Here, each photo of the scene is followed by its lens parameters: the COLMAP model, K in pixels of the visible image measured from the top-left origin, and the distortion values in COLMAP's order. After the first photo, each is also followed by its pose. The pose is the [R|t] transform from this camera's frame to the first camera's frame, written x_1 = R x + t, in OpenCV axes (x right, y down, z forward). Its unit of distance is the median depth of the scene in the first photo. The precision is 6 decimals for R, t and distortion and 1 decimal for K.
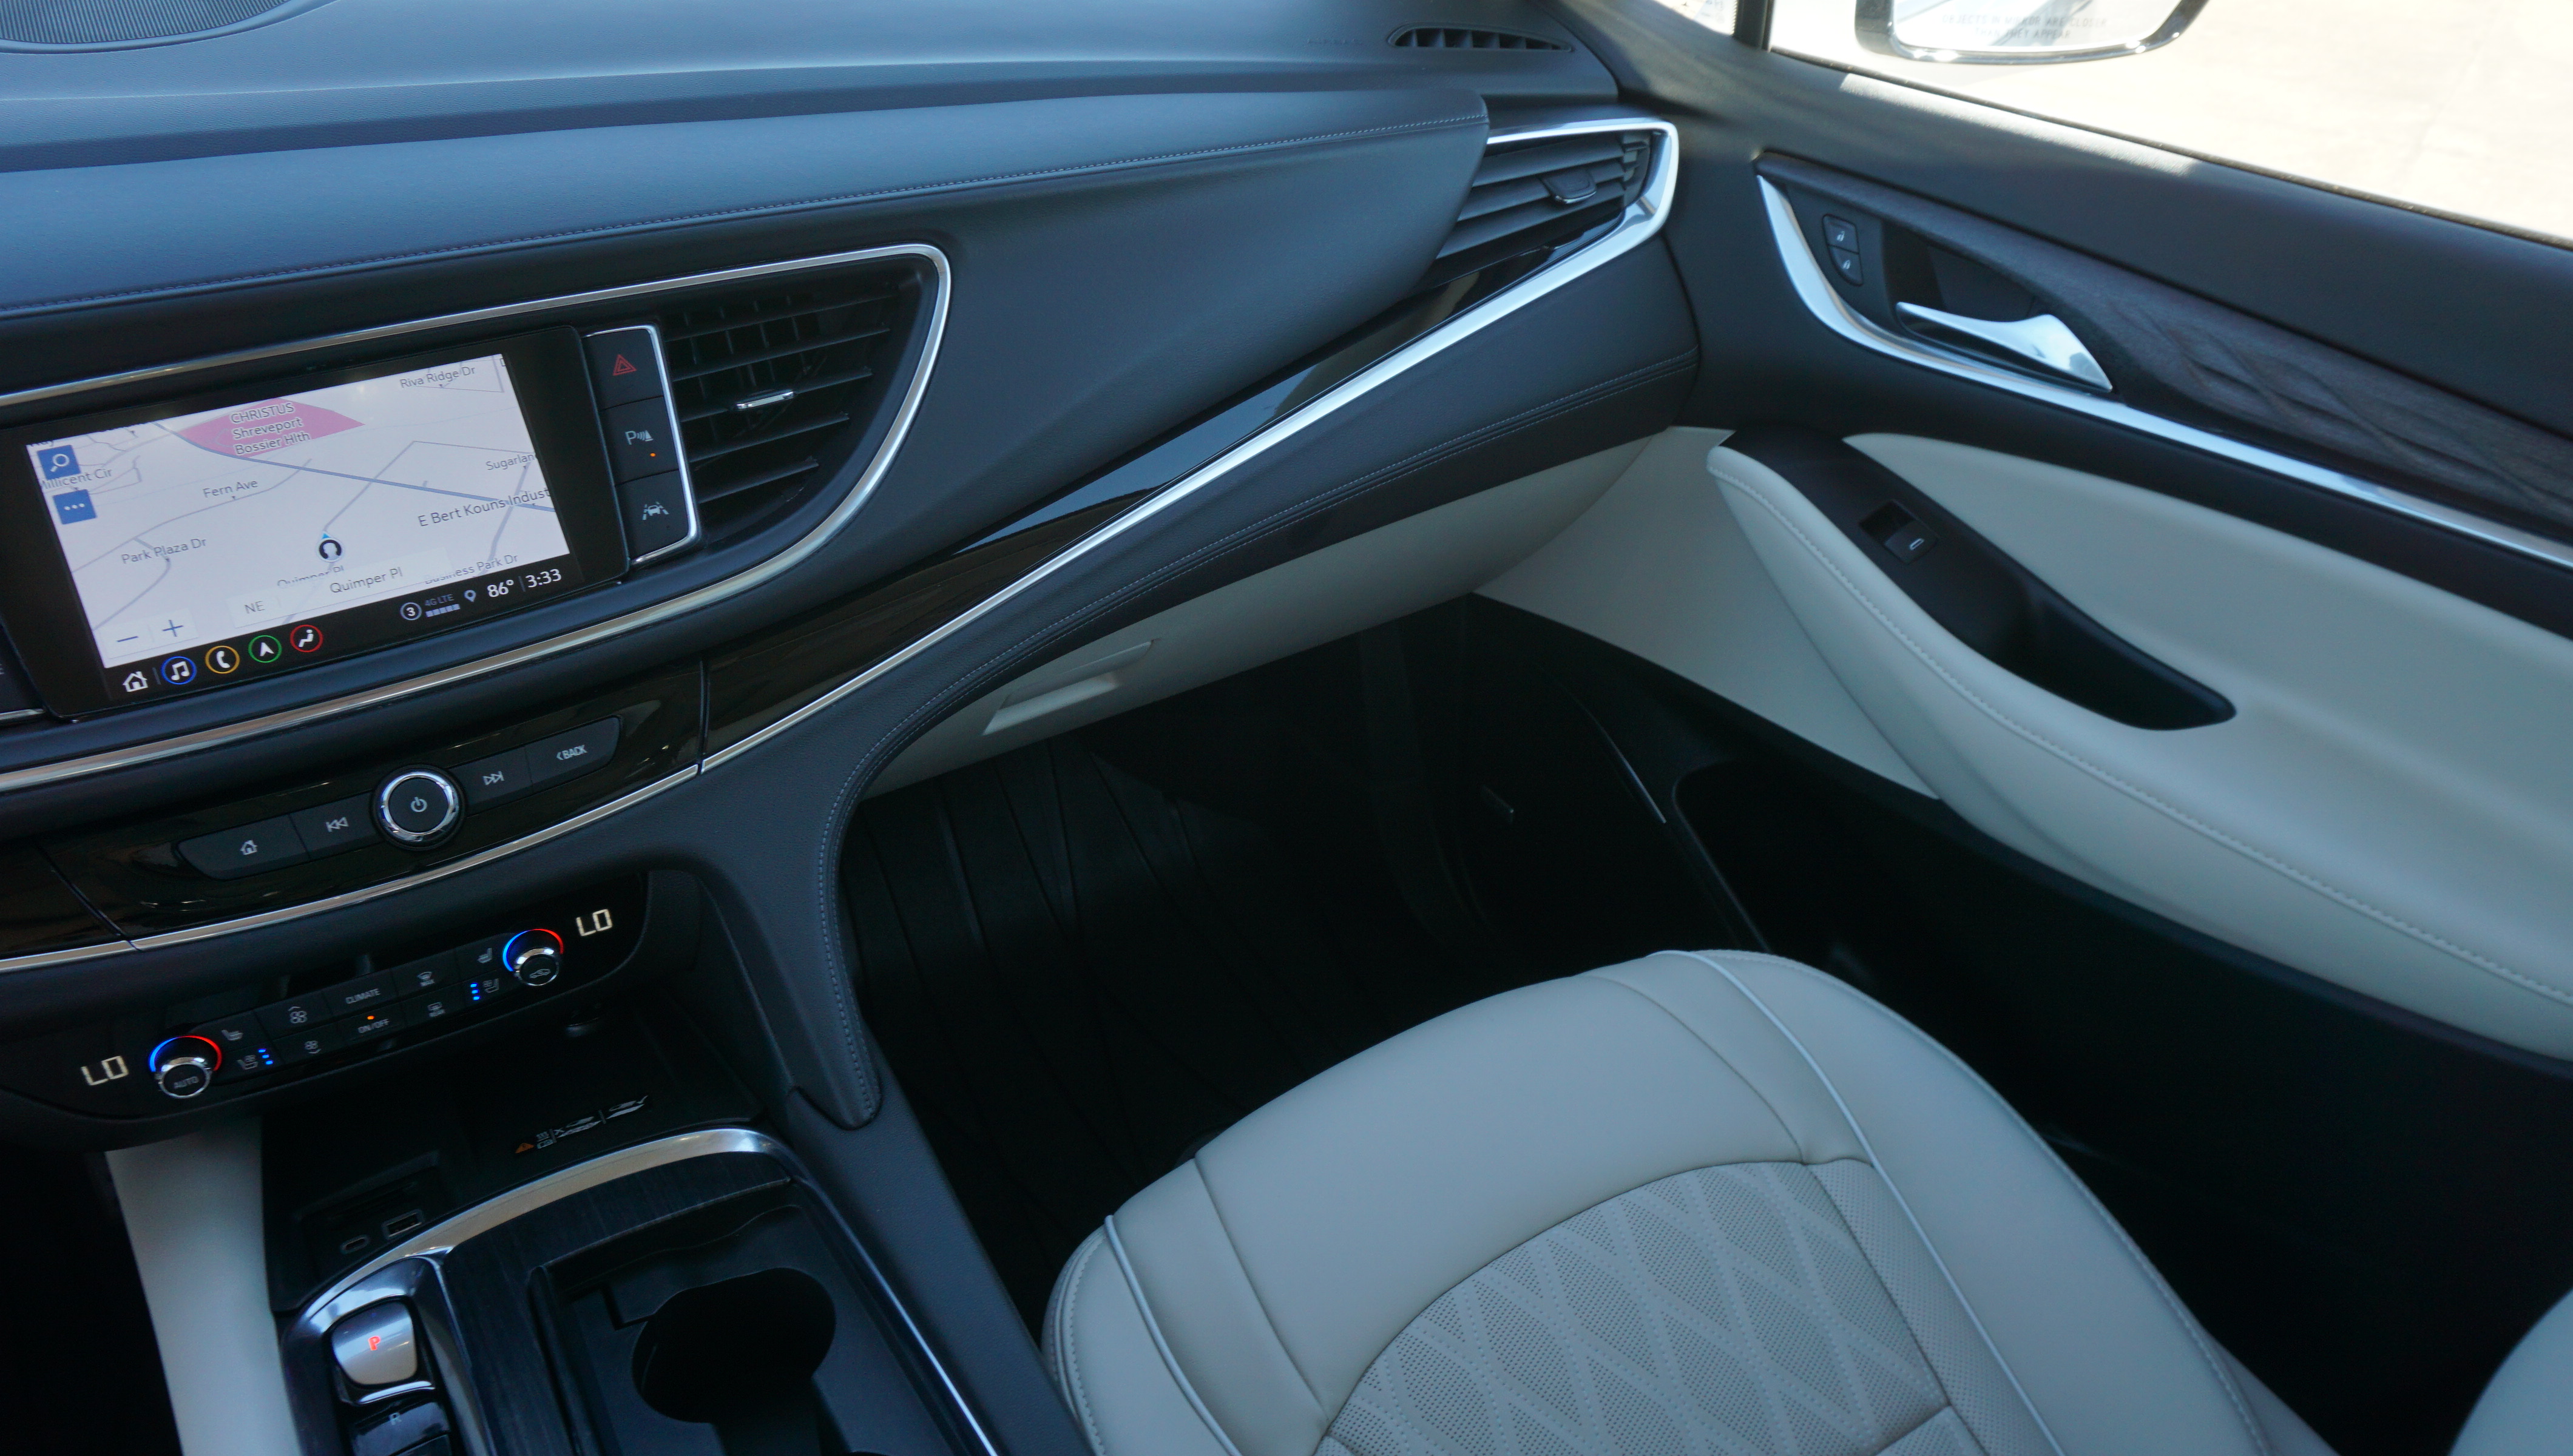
lens RADIAL K [[1732.3, 0, 1286.5], [0, 1732.3, 728.0], [0, 0, 1]] dist [-0.041134, 0.040471]
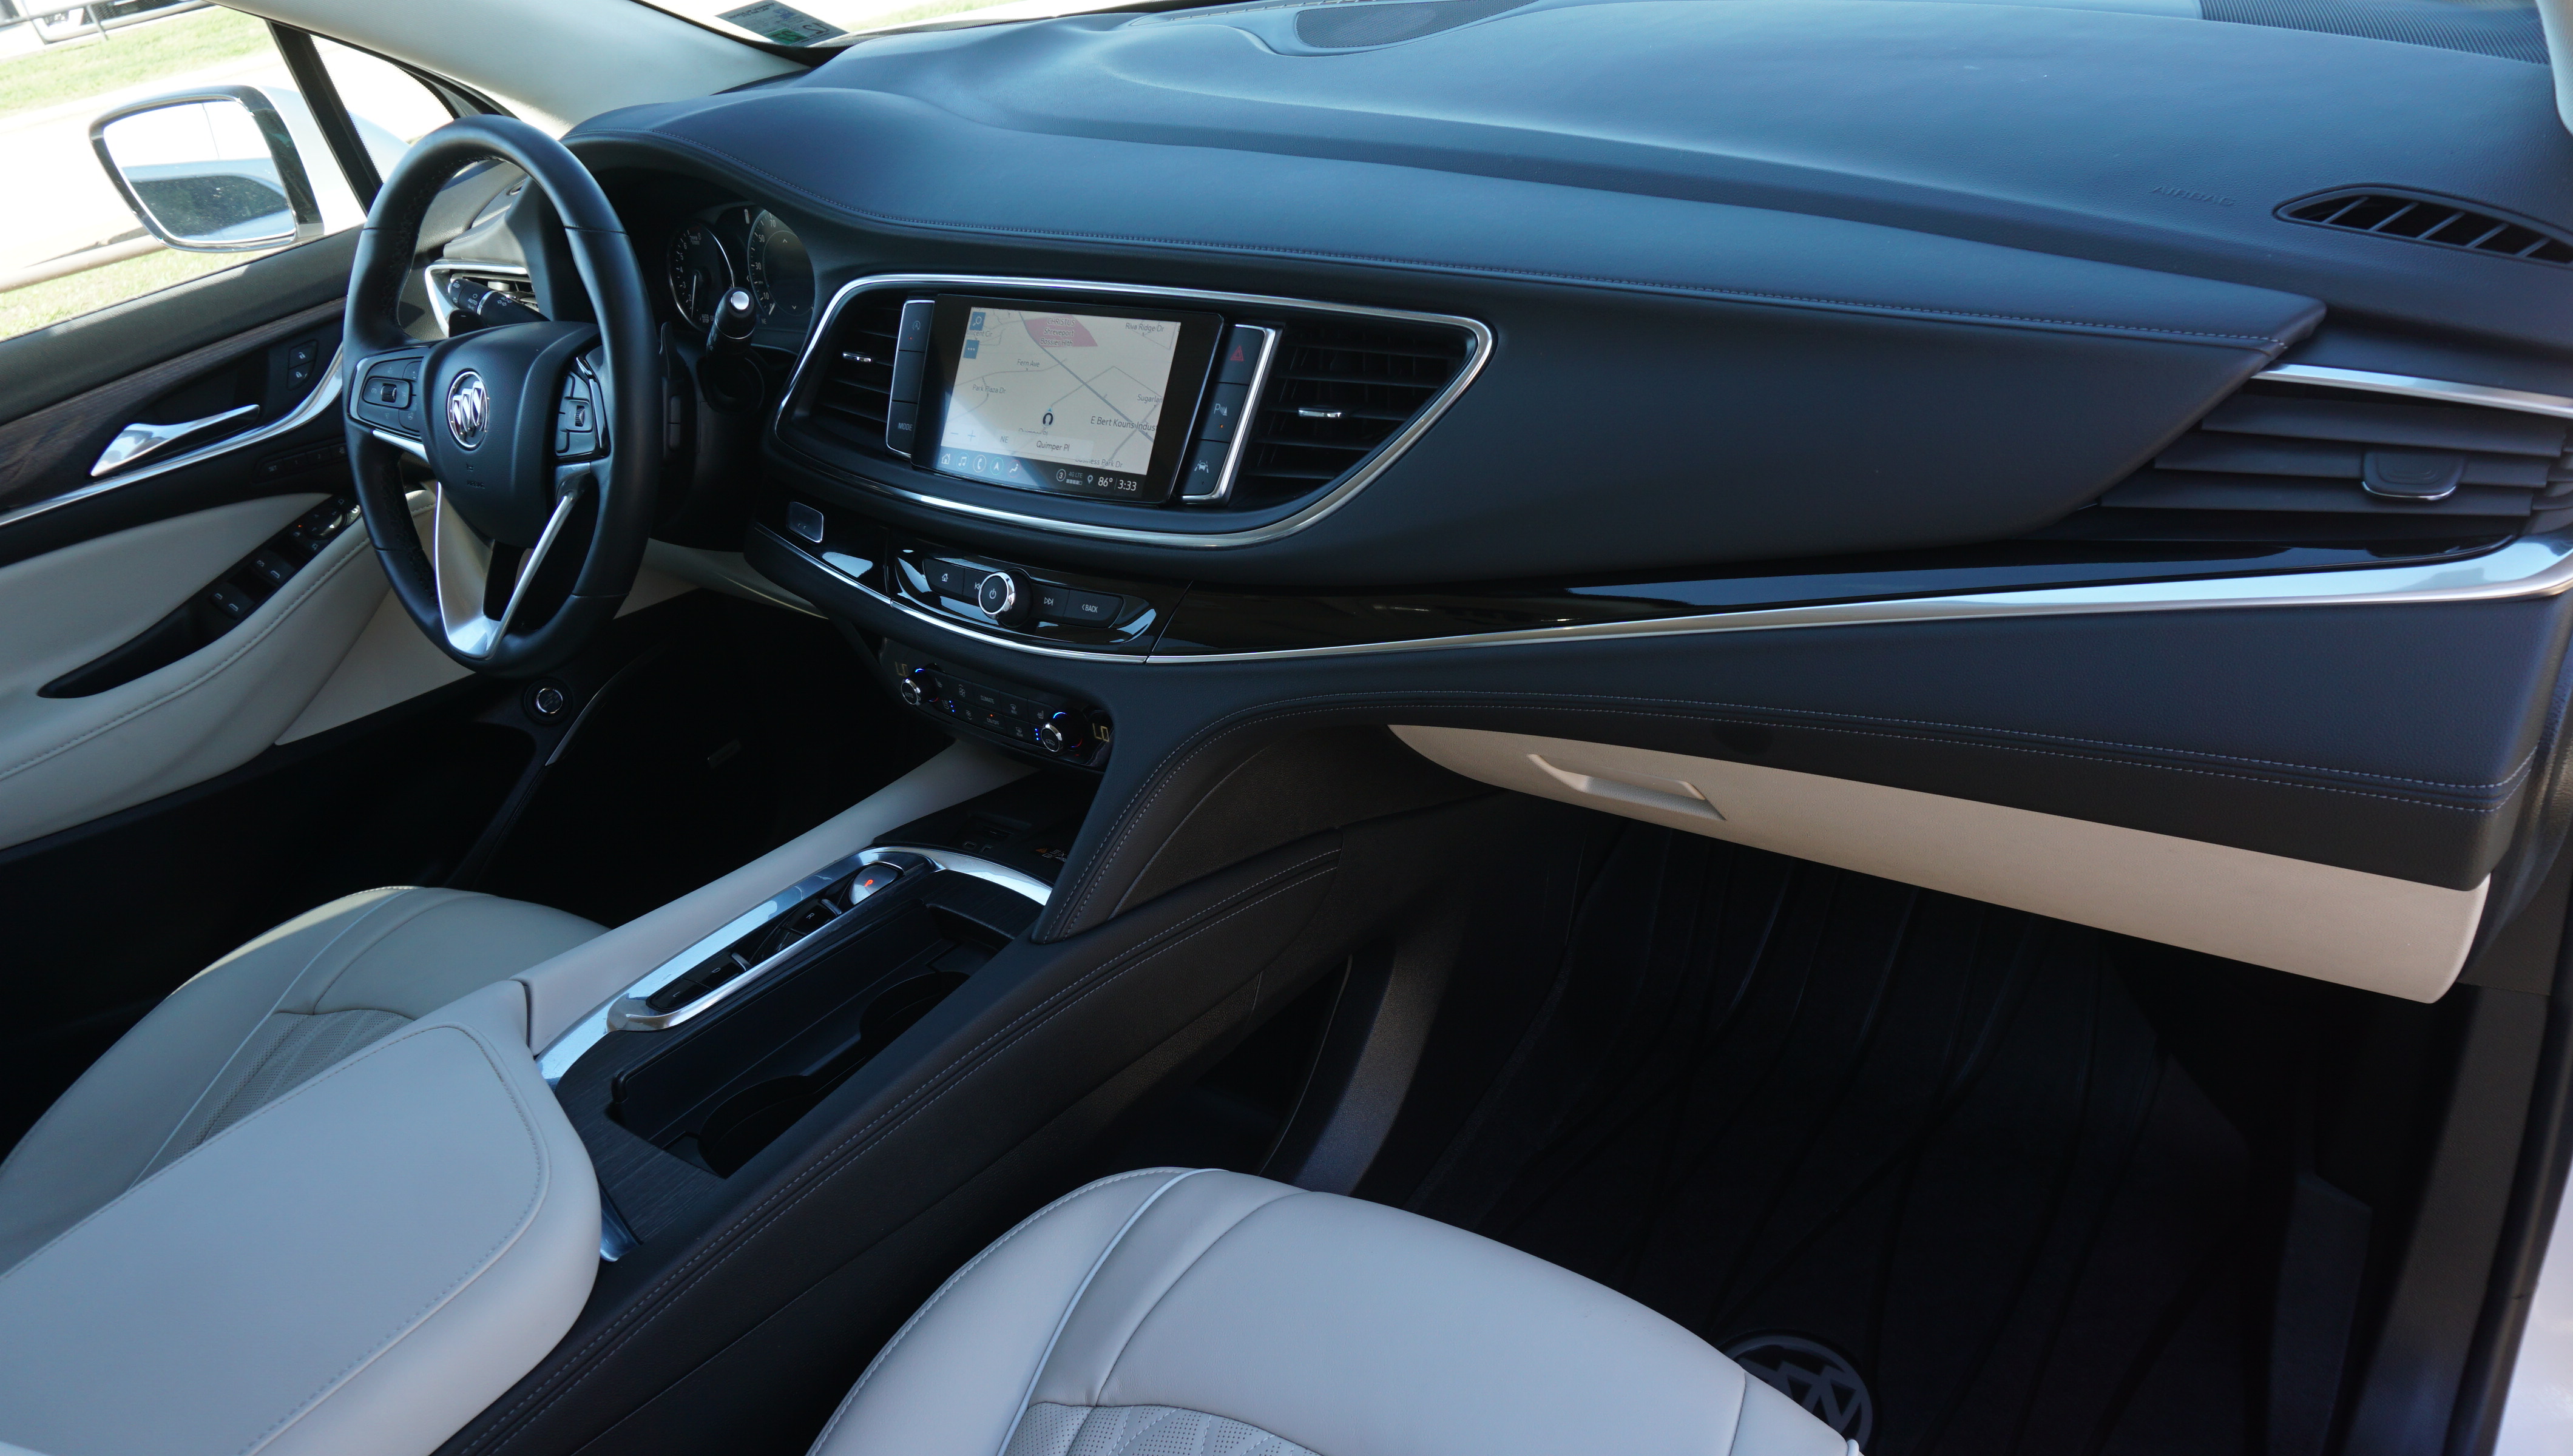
lens RADIAL K [[1737.6, 0, 1302.0], [0, 1737.6, 734.4], [0, 0, 1]] dist [-0.046742, 0.037733]
pose [[0.367716, 0.424658, -0.827315, 0.844206], [-0.383448, 0.879734, 0.281133, -0.354707], [0.847203, 0.213855, 0.486327, 0.493133]]
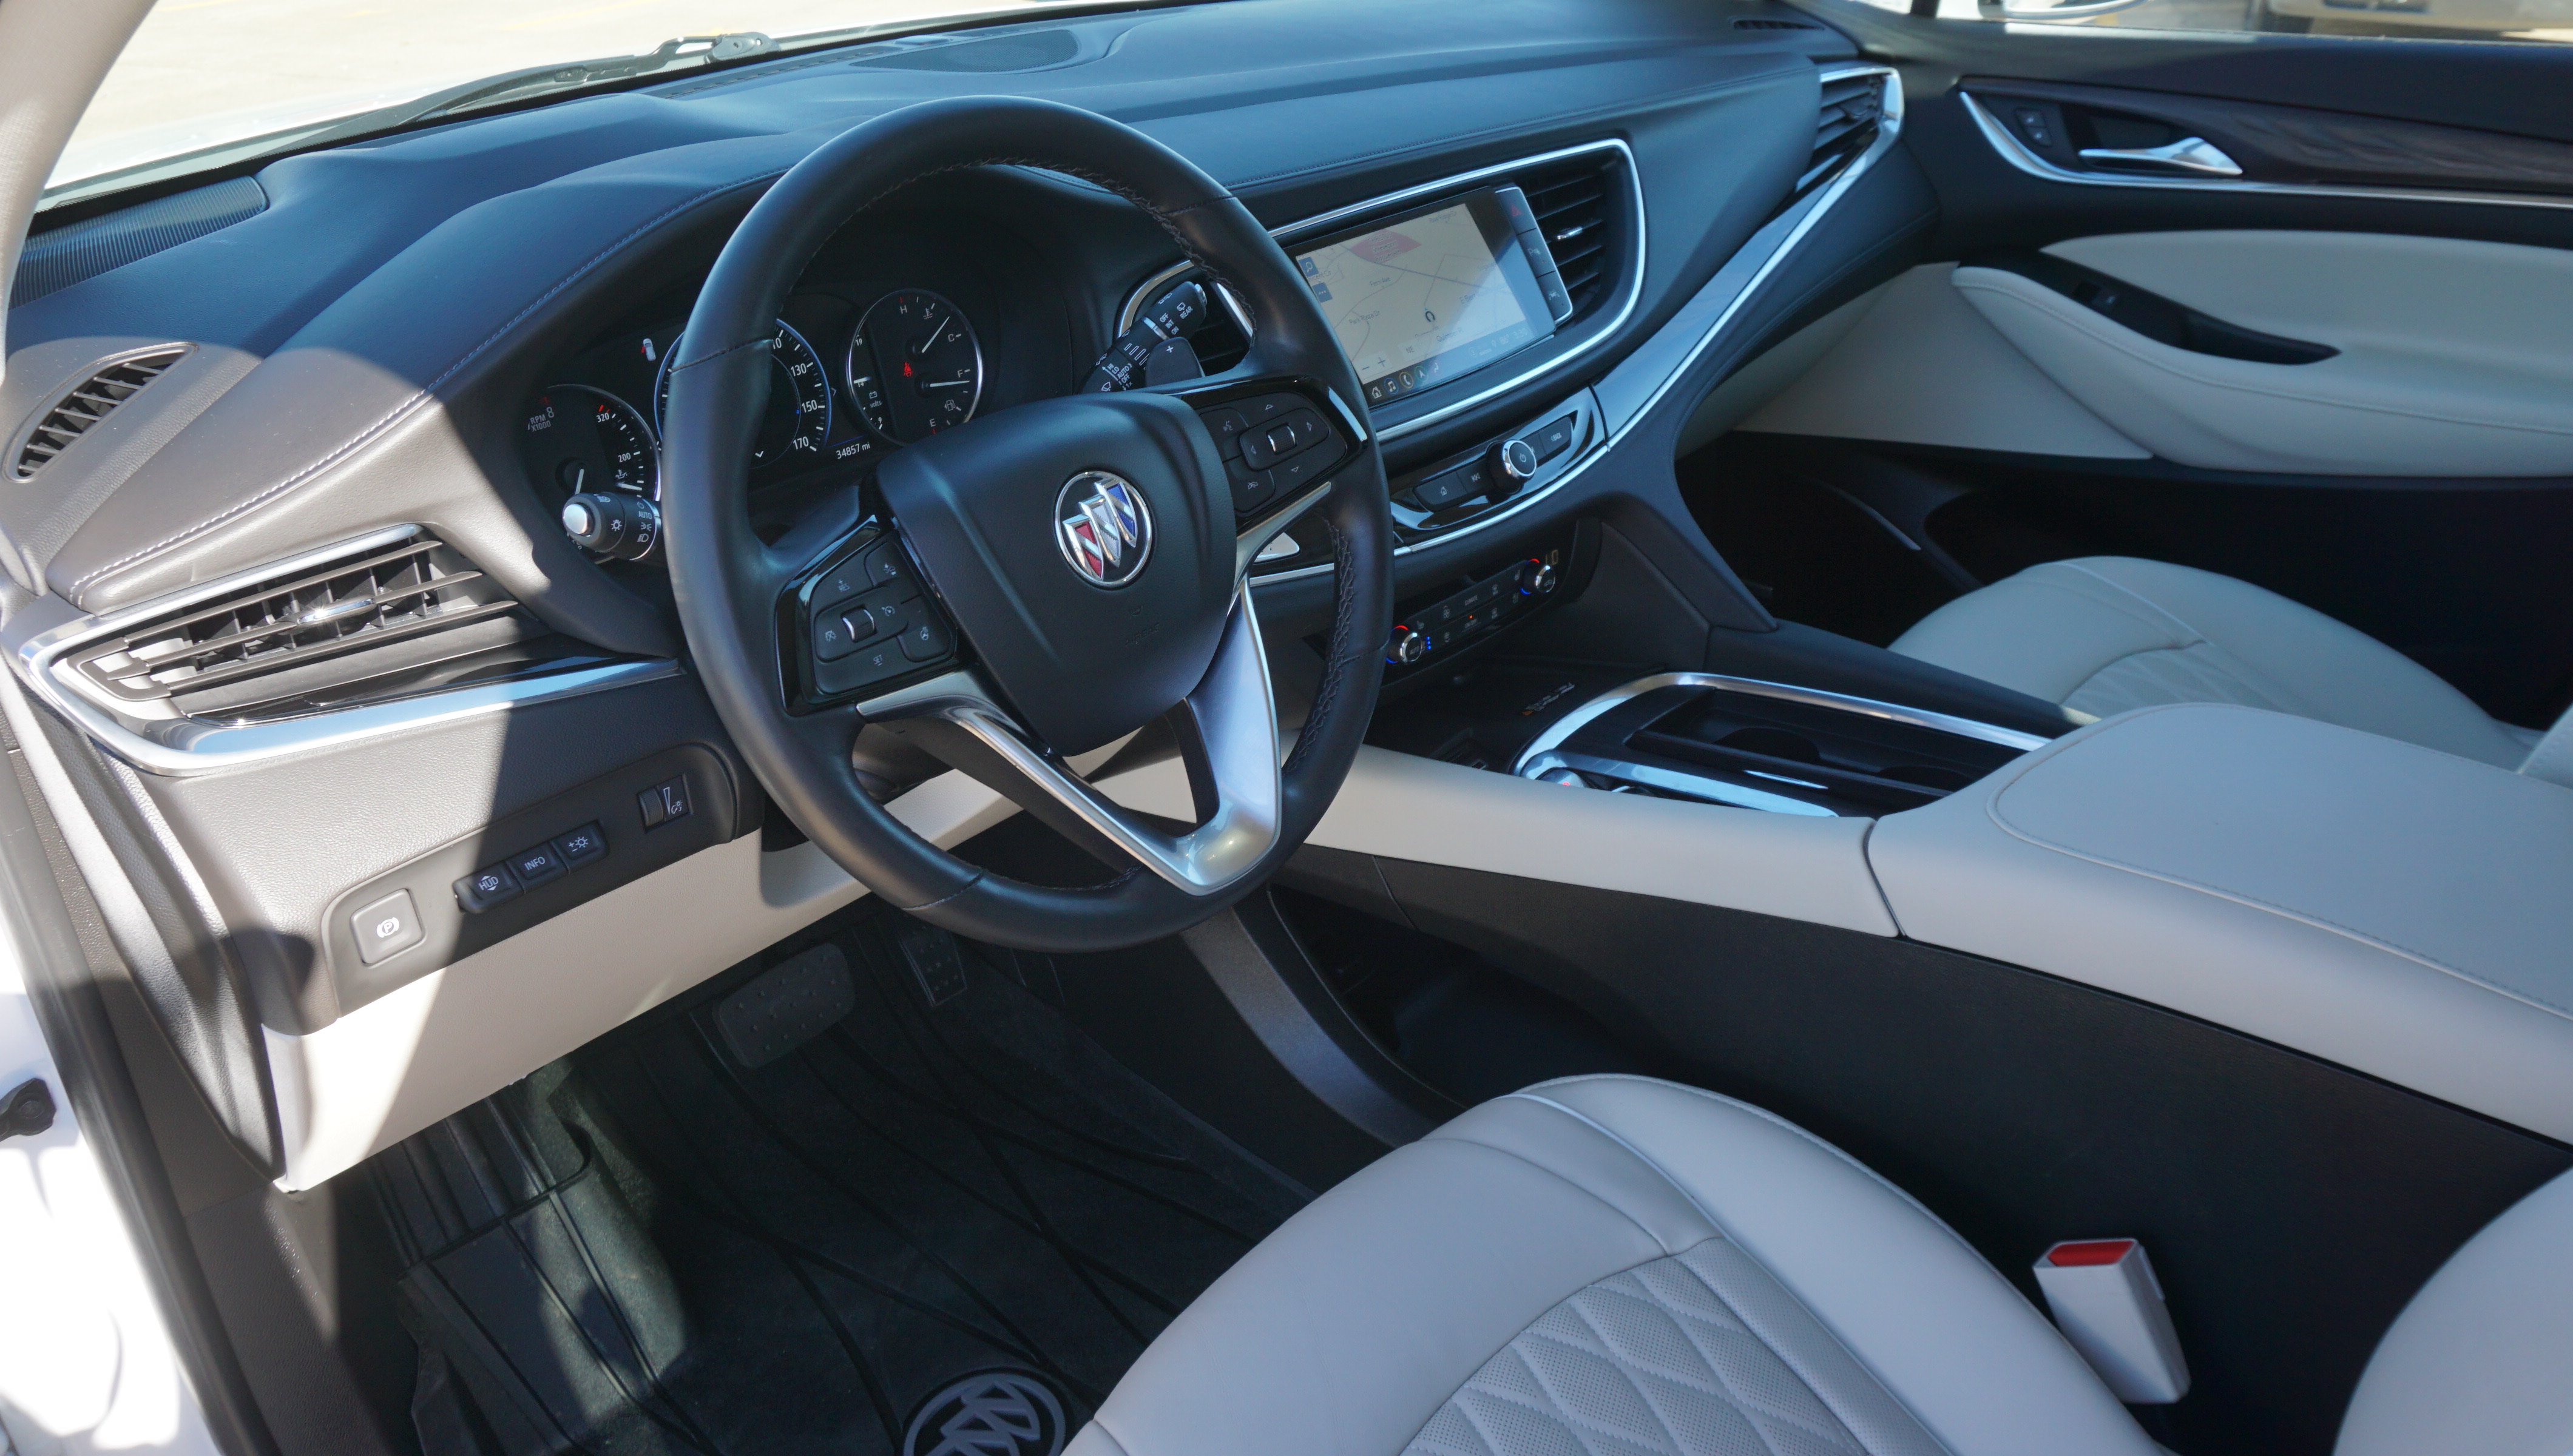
lens RADIAL K [[1737.6, 0, 1302.0], [0, 1737.6, 734.4], [0, 0, 1]] dist [-0.046742, 0.037733]
pose [[0.963347, -0.164579, 0.211842, -1.035912], [0.180389, 0.981915, -0.057470, 0.337477], [-0.198552, 0.093577, 0.975613, -0.503260]]
